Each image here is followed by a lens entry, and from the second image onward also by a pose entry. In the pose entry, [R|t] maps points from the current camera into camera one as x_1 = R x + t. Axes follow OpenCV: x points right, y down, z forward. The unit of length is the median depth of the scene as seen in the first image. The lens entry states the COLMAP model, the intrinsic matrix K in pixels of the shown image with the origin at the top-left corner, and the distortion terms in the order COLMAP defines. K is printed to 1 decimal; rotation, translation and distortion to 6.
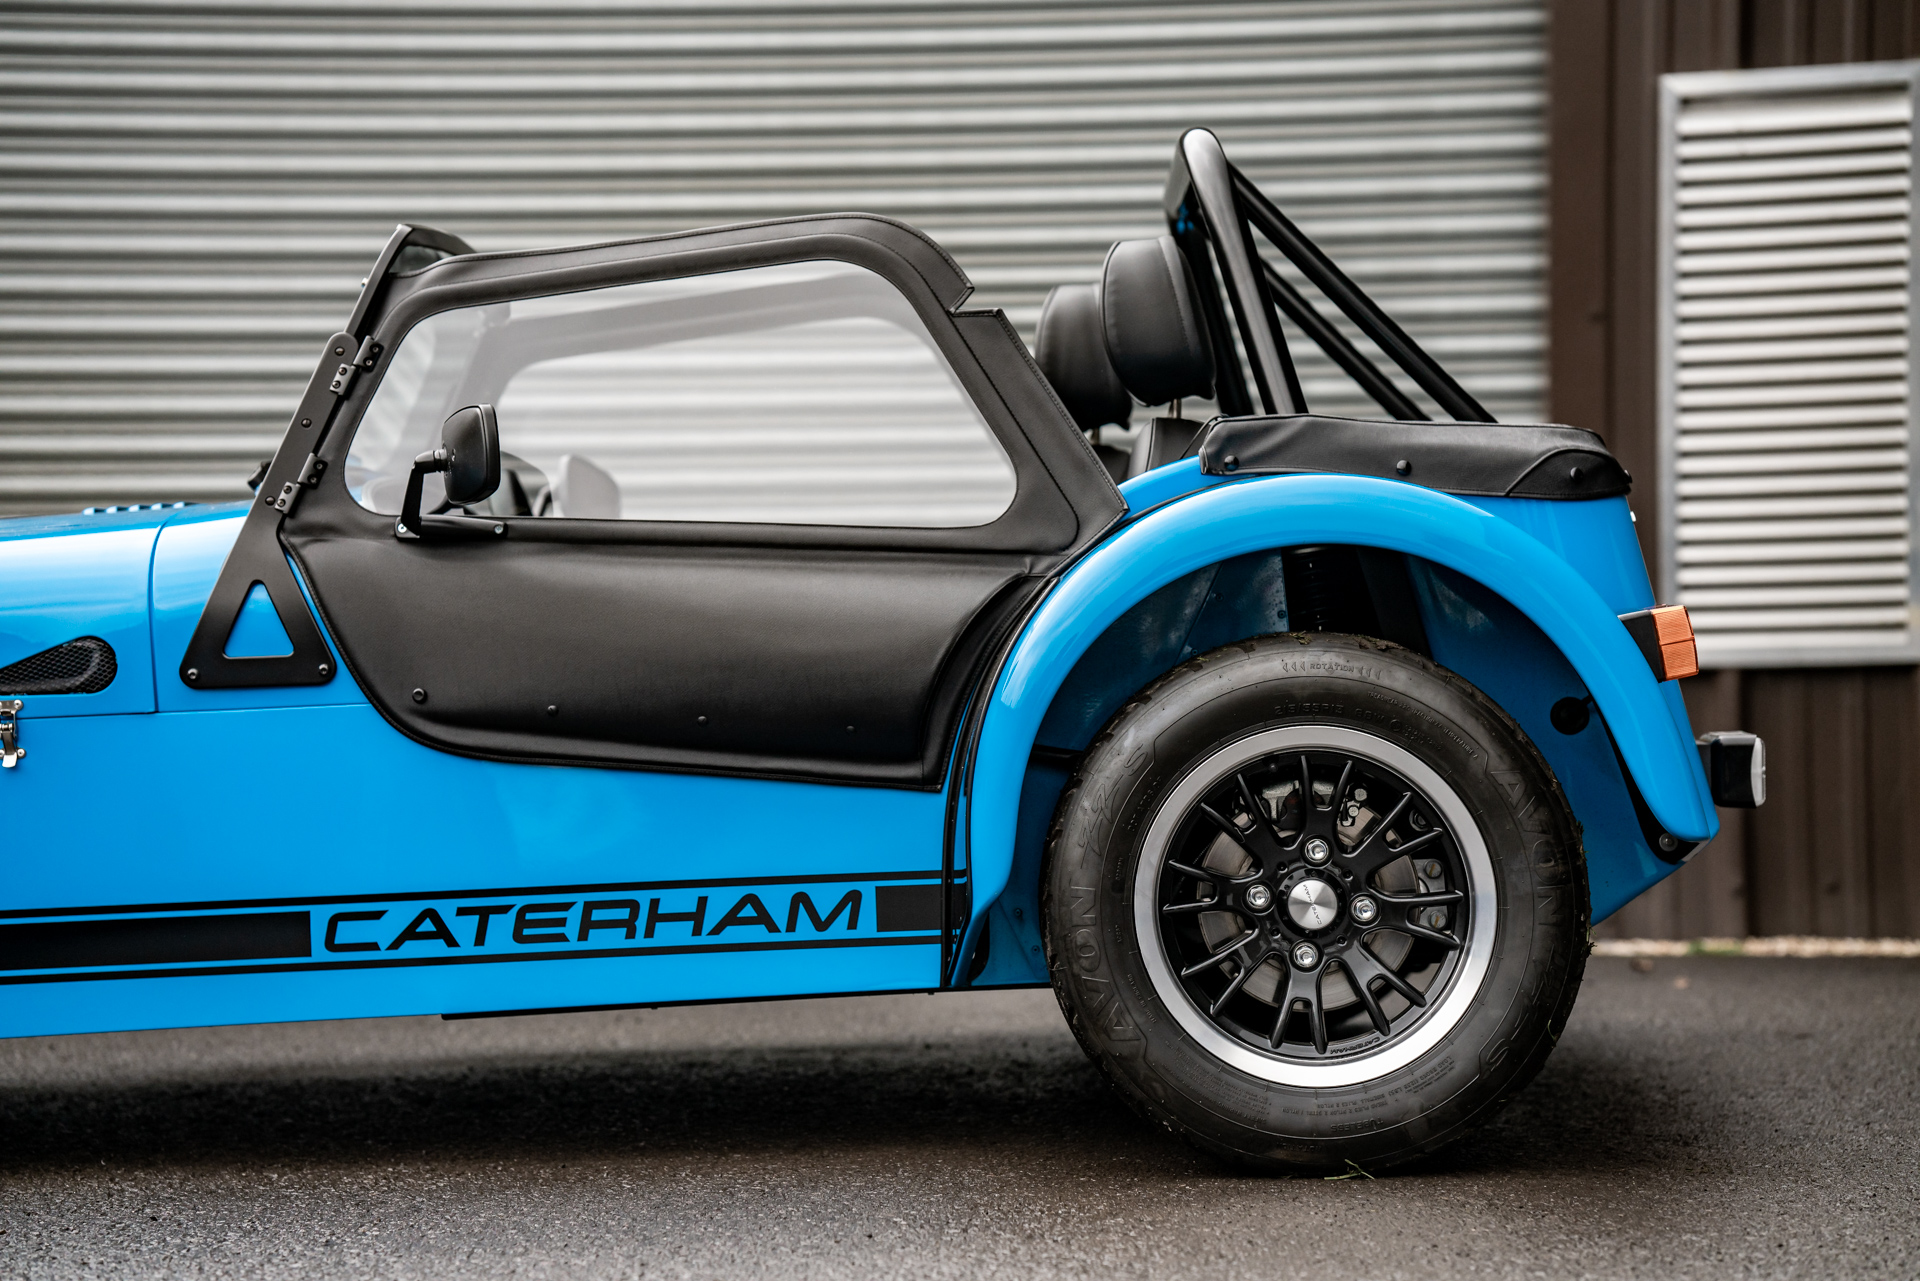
lens RADIAL K [[4590.4, 0, 966.3], [0, 4590.4, 656.1], [0, 0, 1]] dist [0.743582, 0.819236]
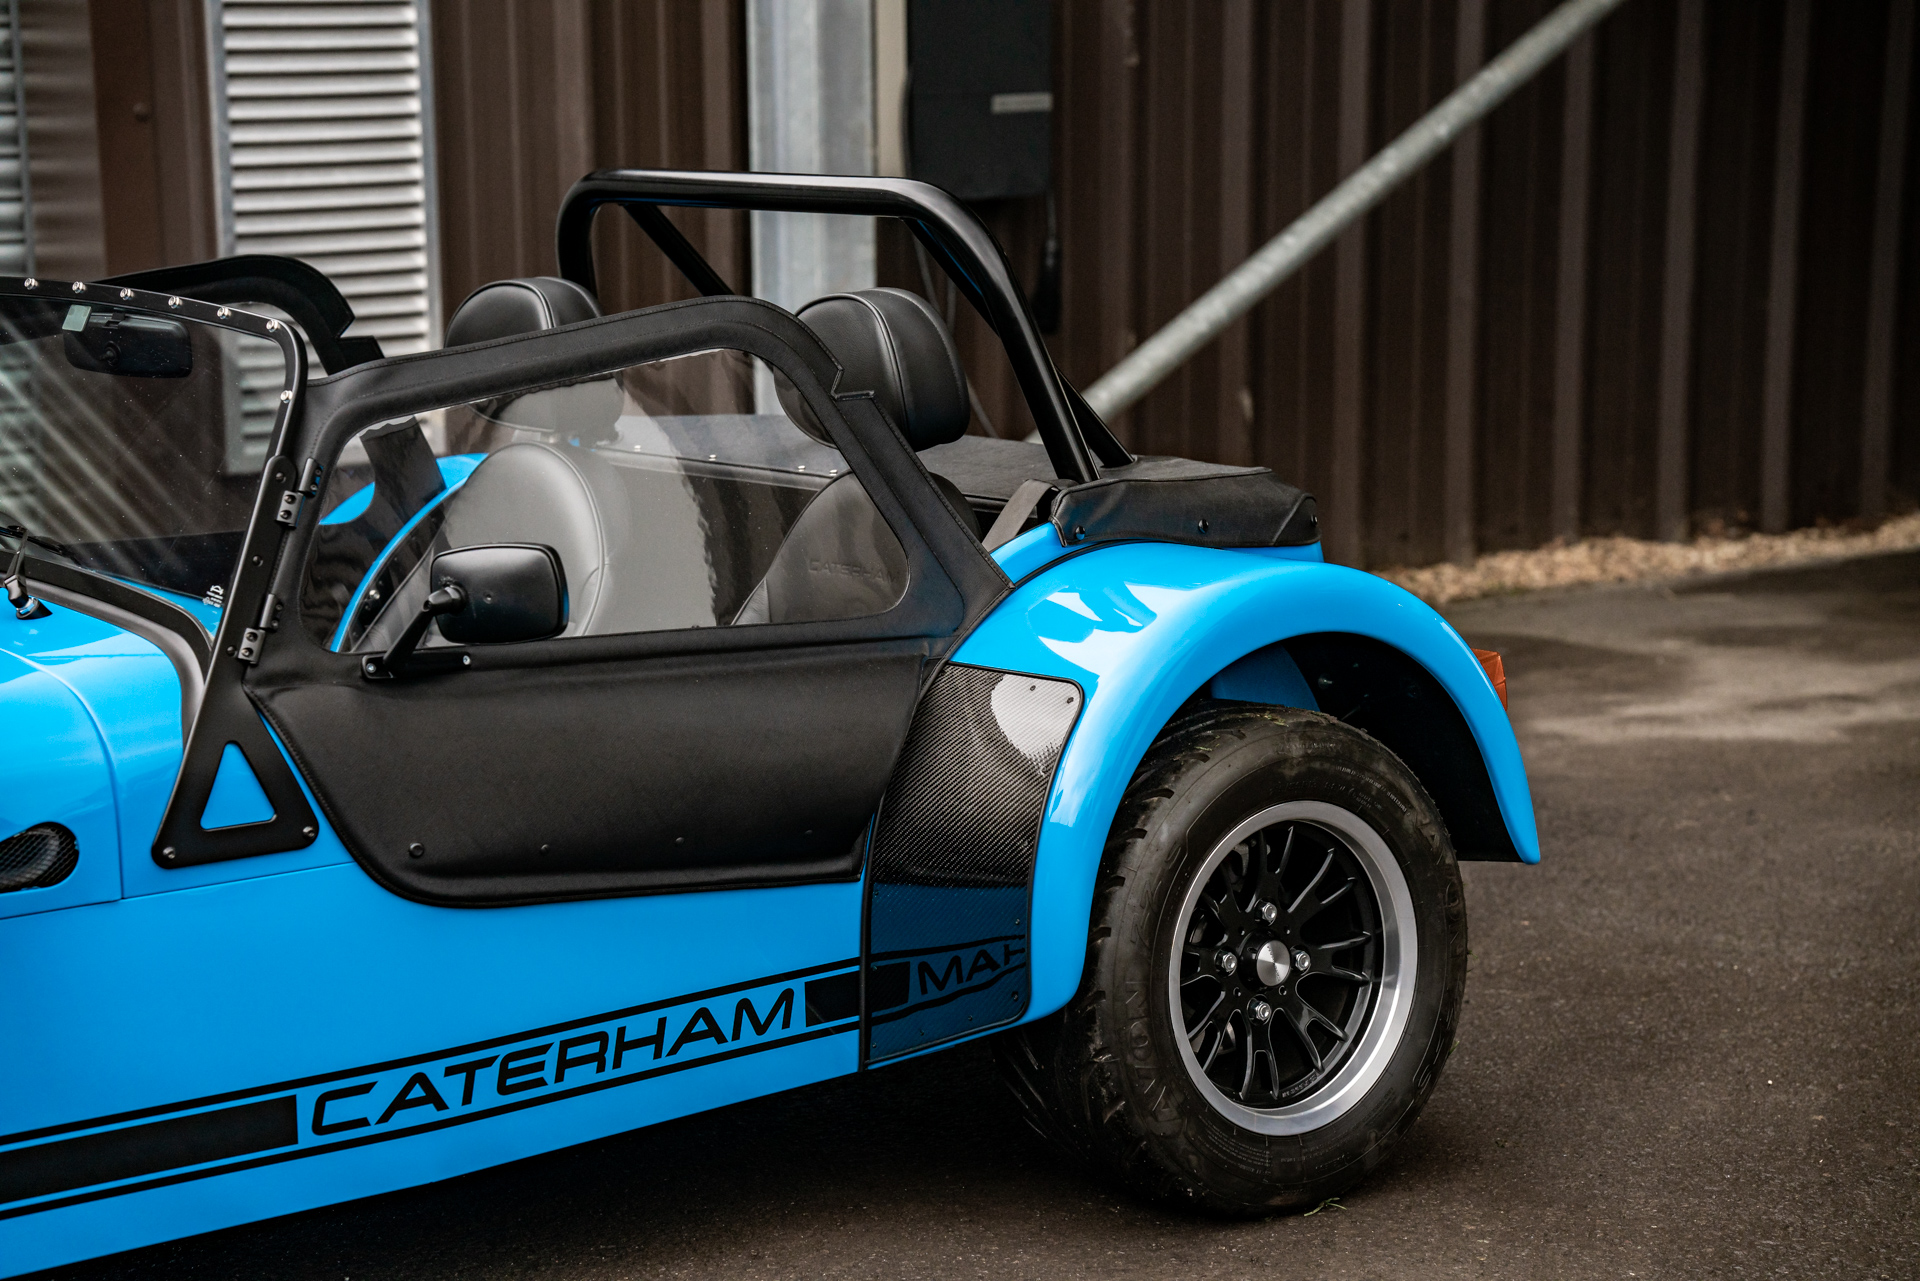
lens RADIAL K [[4590.4, 0, 966.3], [0, 4590.4, 656.1], [0, 0, 1]] dist [0.743582, 0.819236]
pose [[0.755395, -0.095943, 0.648207, -0.630816], [0.008885, 0.990632, 0.136272, -0.154770], [-0.655209, -0.097180, 0.749171, 0.237596]]
